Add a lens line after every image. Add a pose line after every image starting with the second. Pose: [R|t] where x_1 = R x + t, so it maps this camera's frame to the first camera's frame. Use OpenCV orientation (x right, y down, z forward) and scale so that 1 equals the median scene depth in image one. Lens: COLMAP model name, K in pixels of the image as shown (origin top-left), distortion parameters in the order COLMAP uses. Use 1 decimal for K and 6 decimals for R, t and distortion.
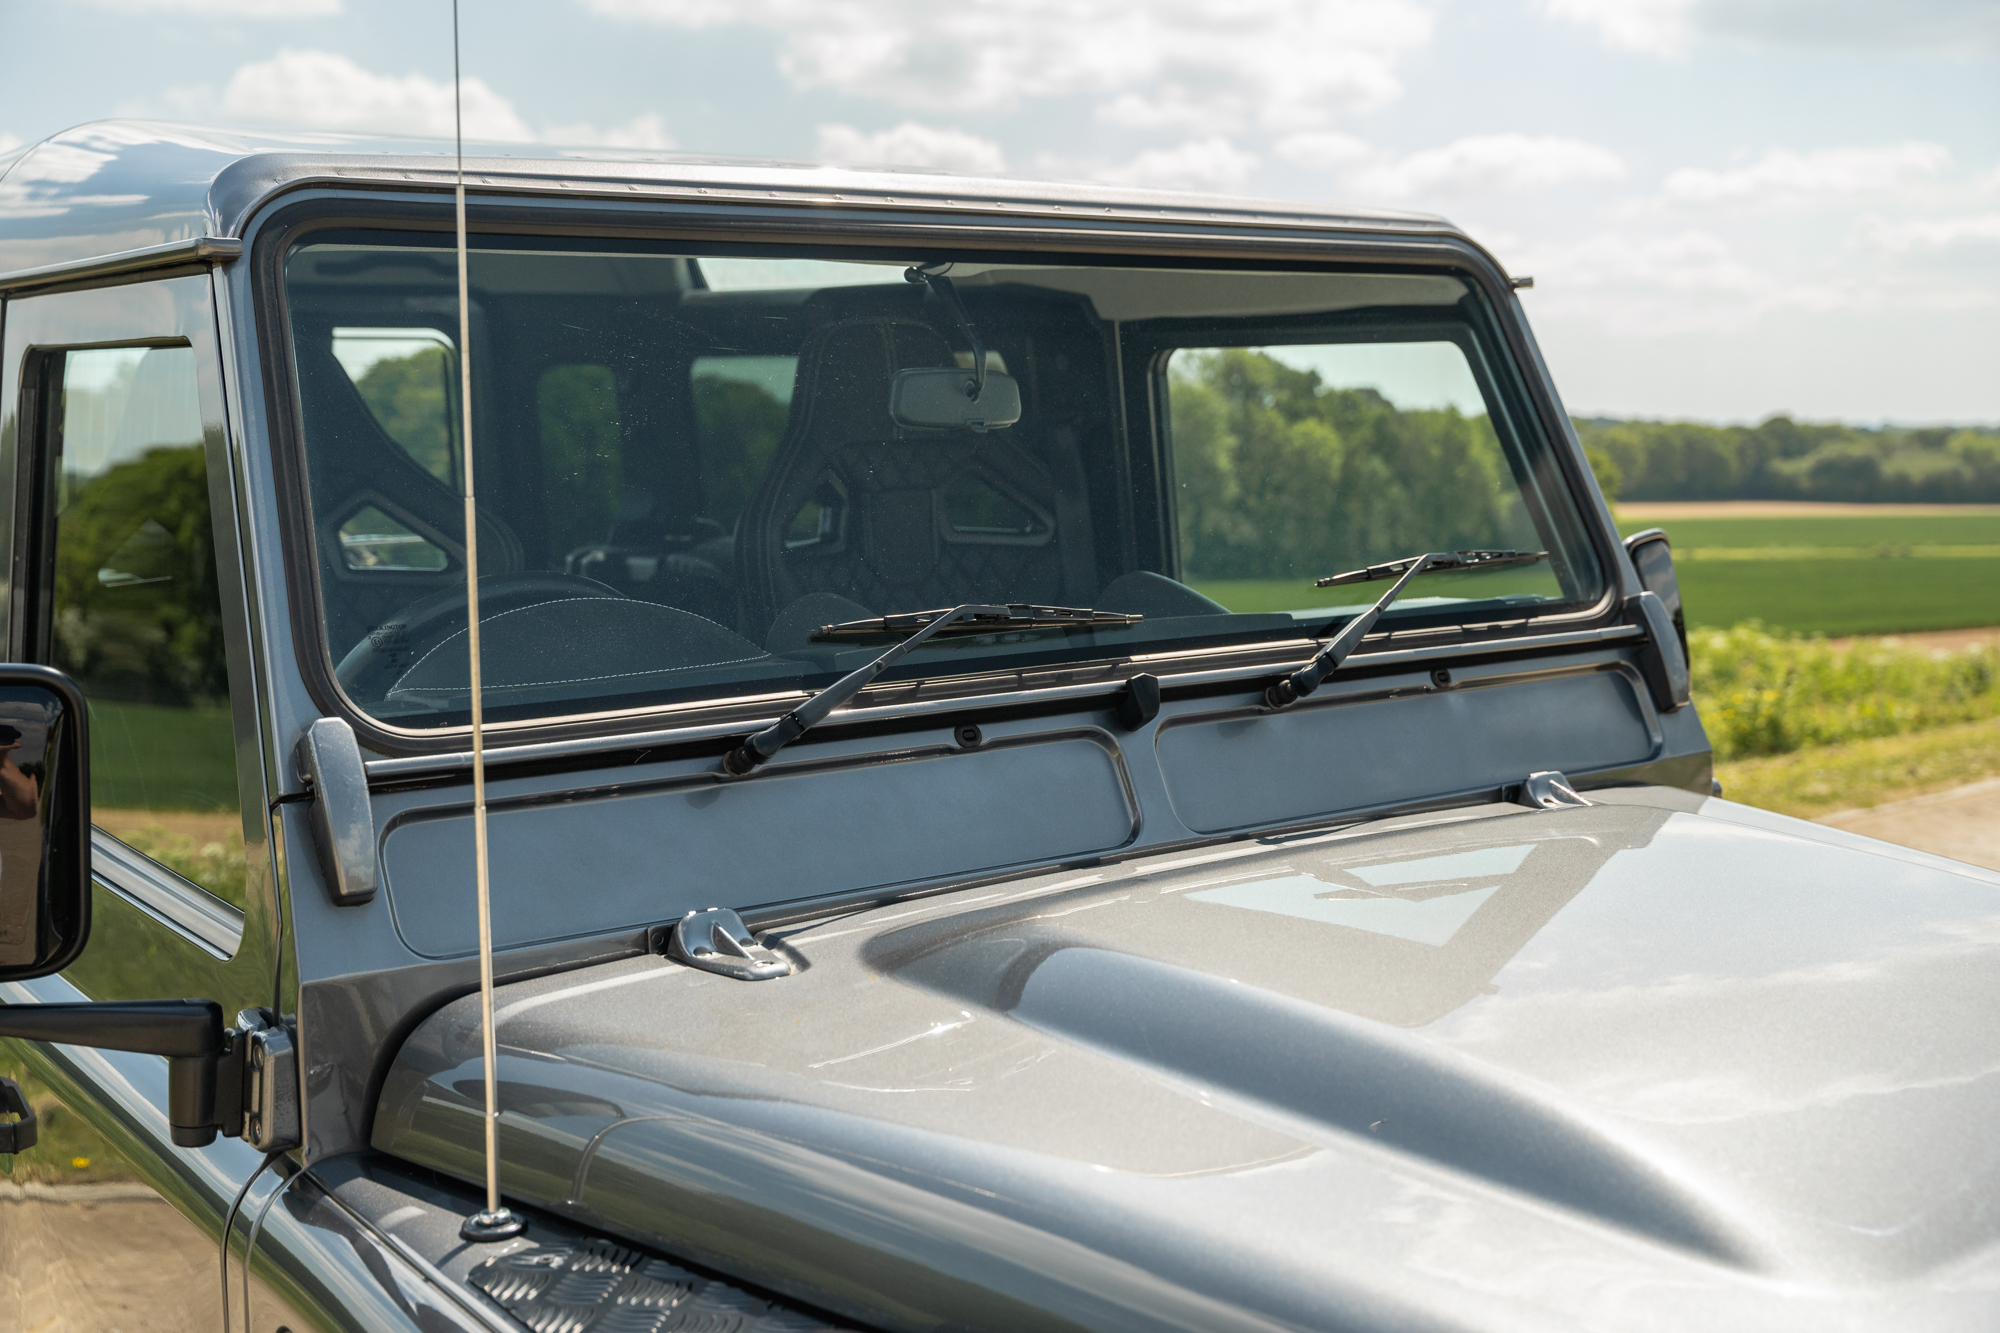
lens RADIAL K [[2277.6, 0, 1004.1], [0, 2277.6, 669.3], [0, 0, 1]] dist [-0.004371, -0.170995]
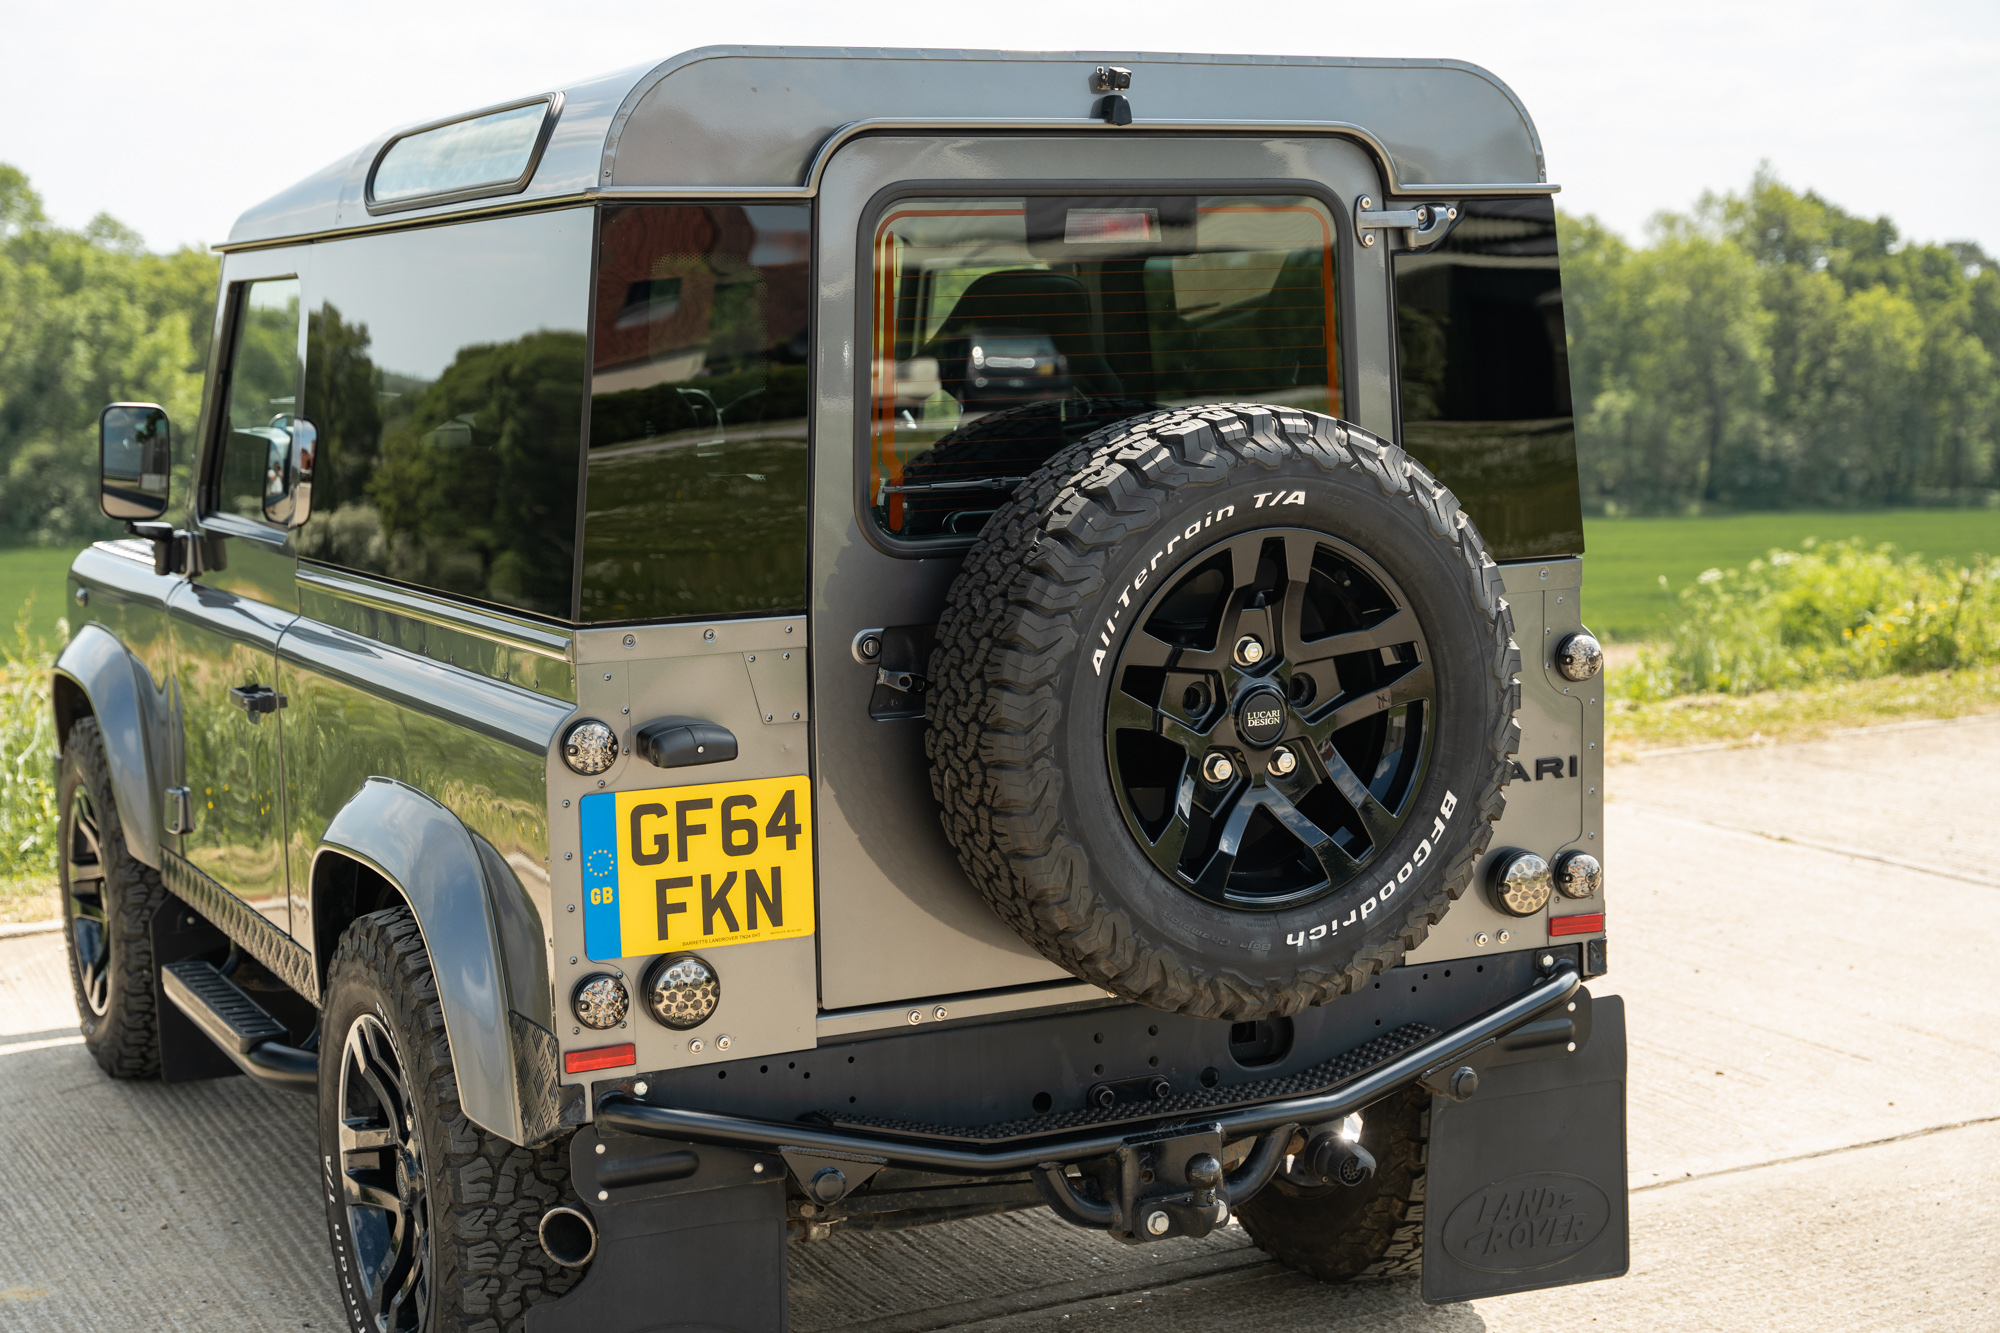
lens RADIAL K [[3023.6, 0, 986.4], [0, 3023.6, 687.0], [0, 0, 1]] dist [-0.016418, -0.057425]
pose [[0.987124, 0.018678, -0.158863, 0.606581], [-0.015302, 0.999631, 0.022447, 0.087226], [0.159224, -0.019727, 0.987045, -0.948746]]
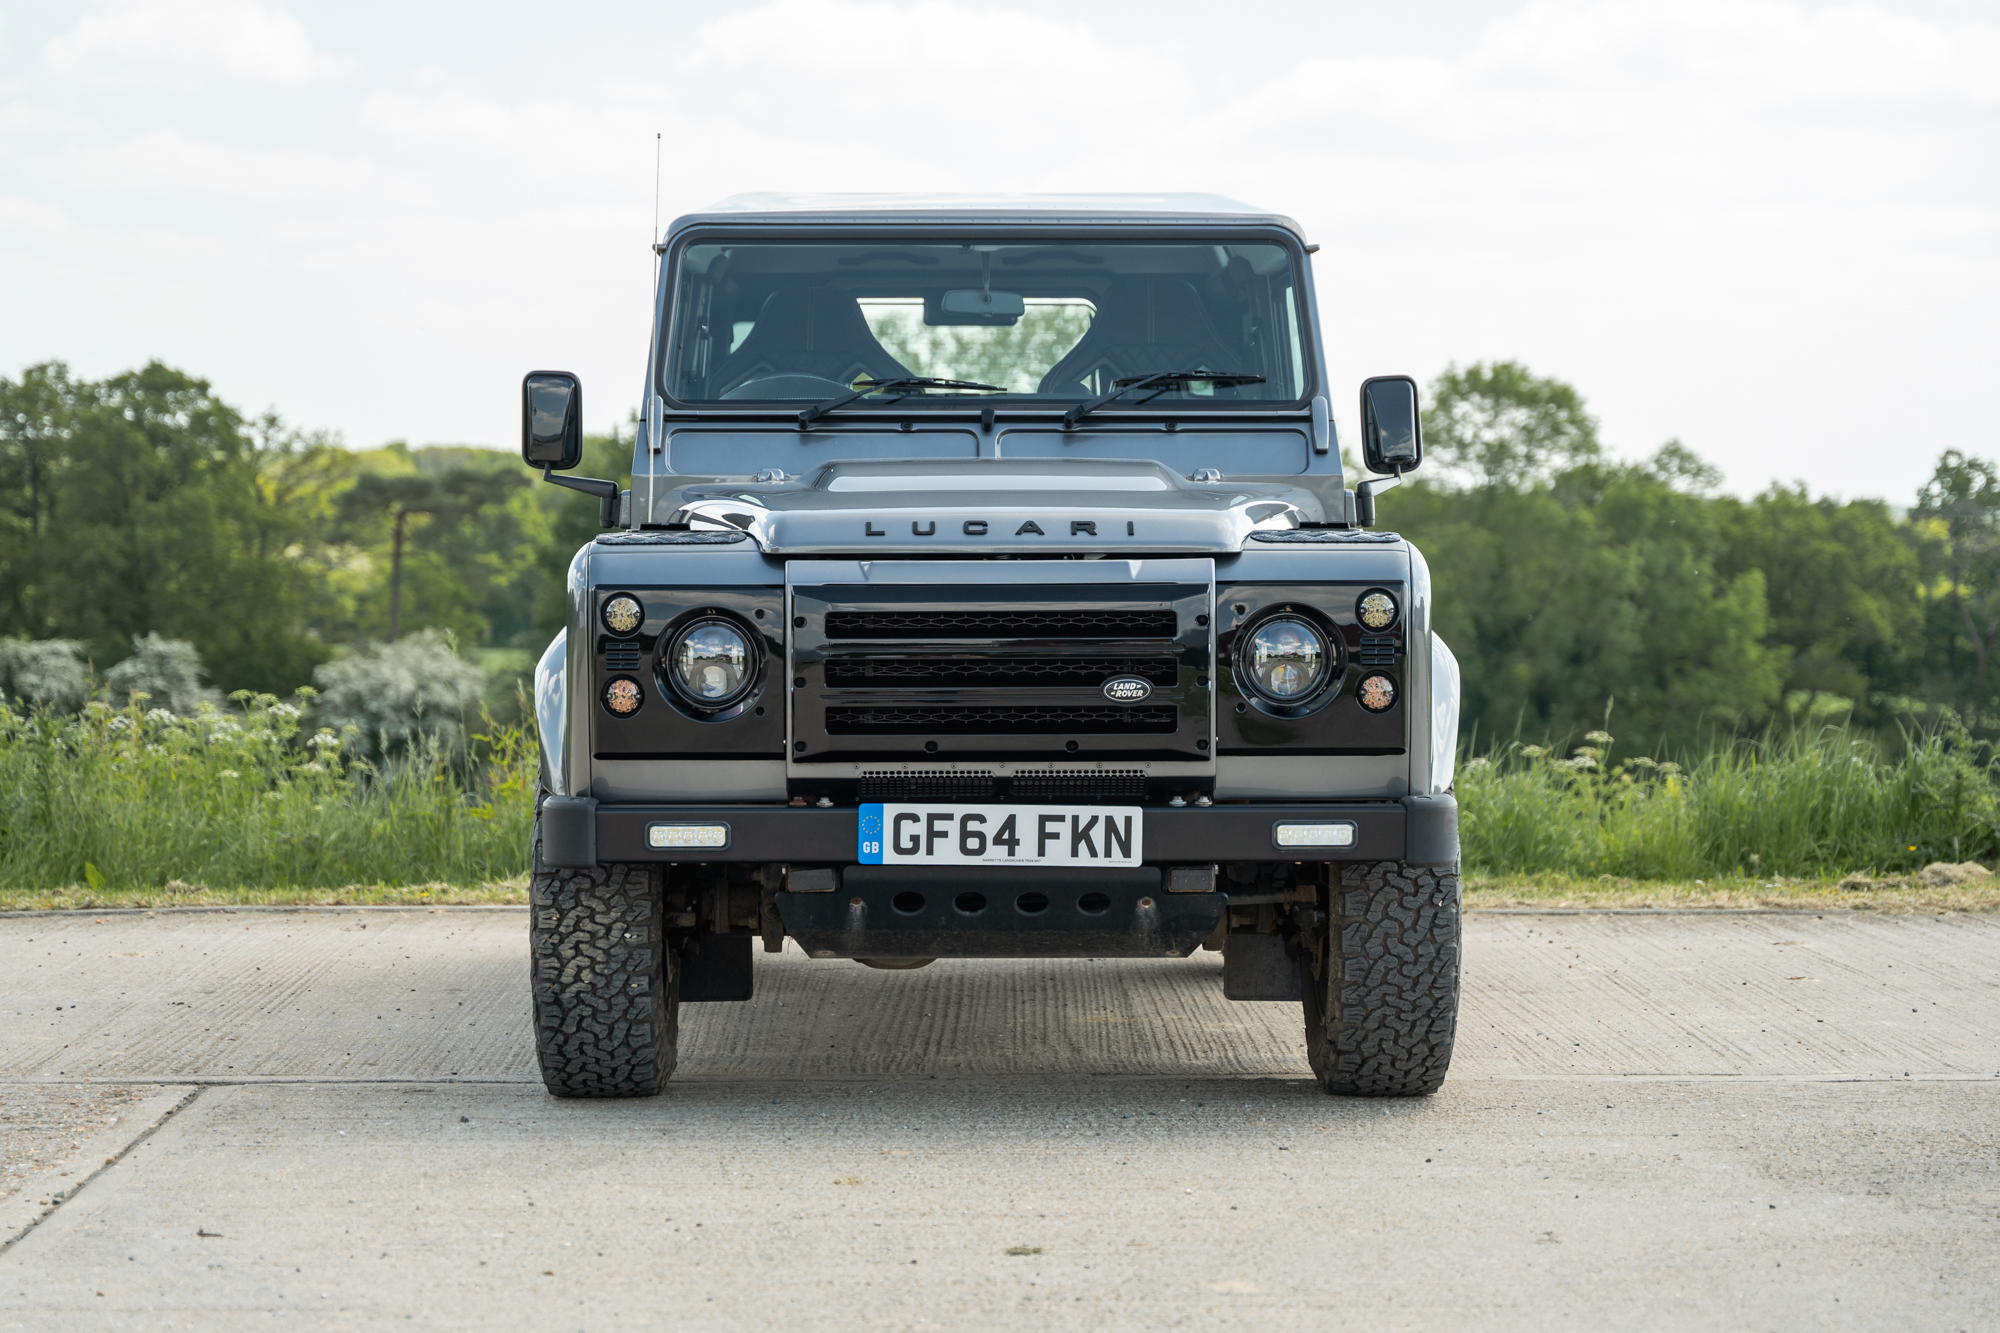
lens RADIAL K [[4085.1, 0, 1000.4], [0, 4085.1, 665.9], [0, 0, 1]] dist [-0.049101, 0.007198]
pose [[0.816579, 0.031182, -0.576391, 1.879910], [-0.079782, 0.995053, -0.059197, 0.386870], [0.571693, 0.094324, 0.815027, -1.841898]]
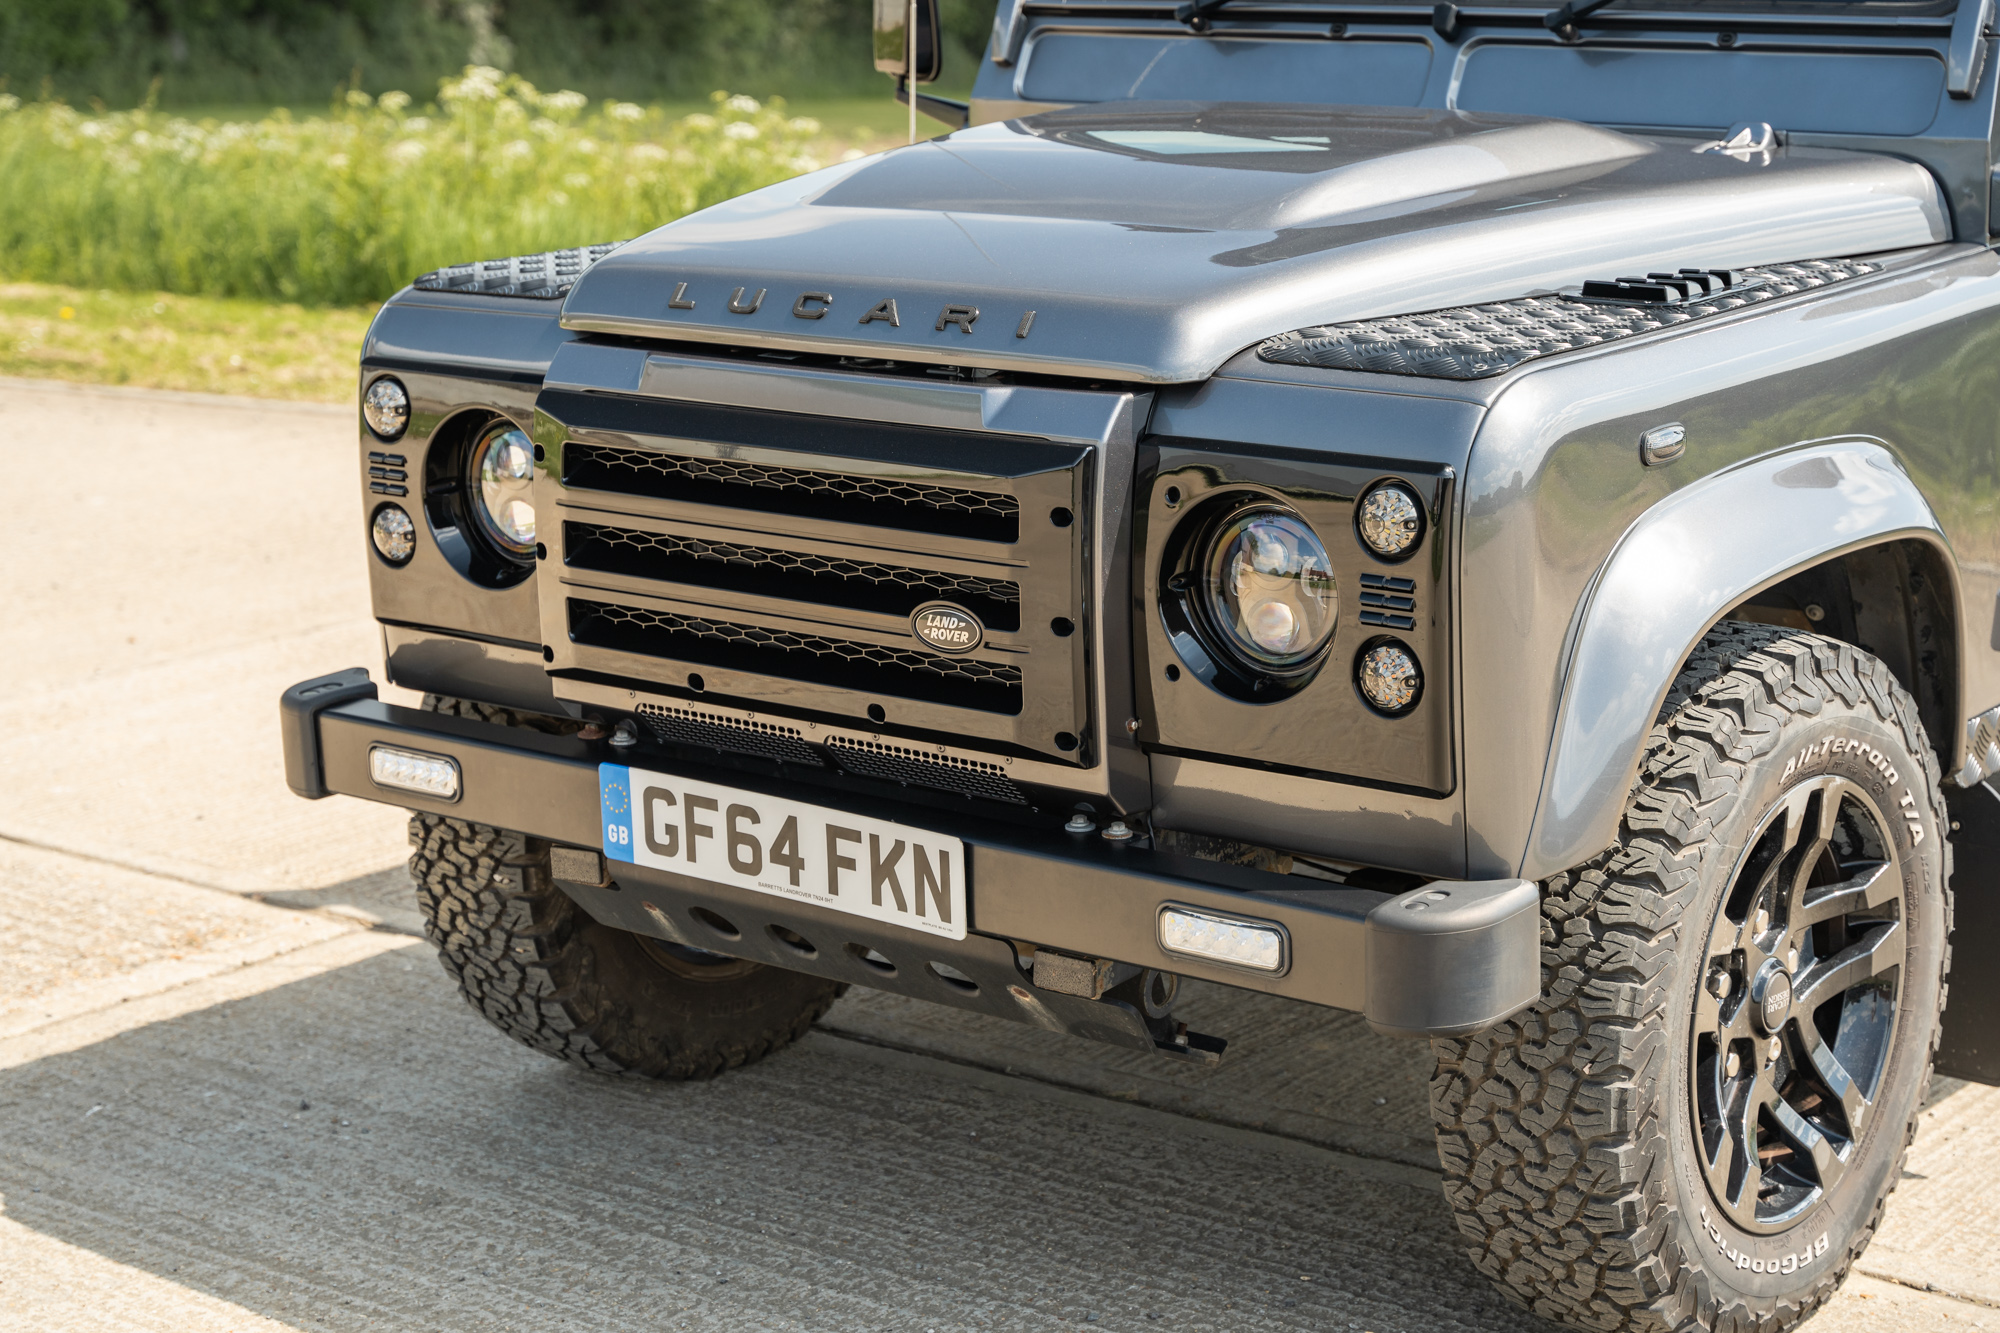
lens RADIAL K [[3728.4, 0, 991.5], [0, 3728.4, 664.7], [0, 0, 1]] dist [-0.023193, -0.049102]
pose [[0.255663, 0.222225, -0.940878, 1.682112], [-0.099102, 0.974120, 0.203147, -0.029653], [0.961673, 0.041306, 0.271070, 0.055736]]
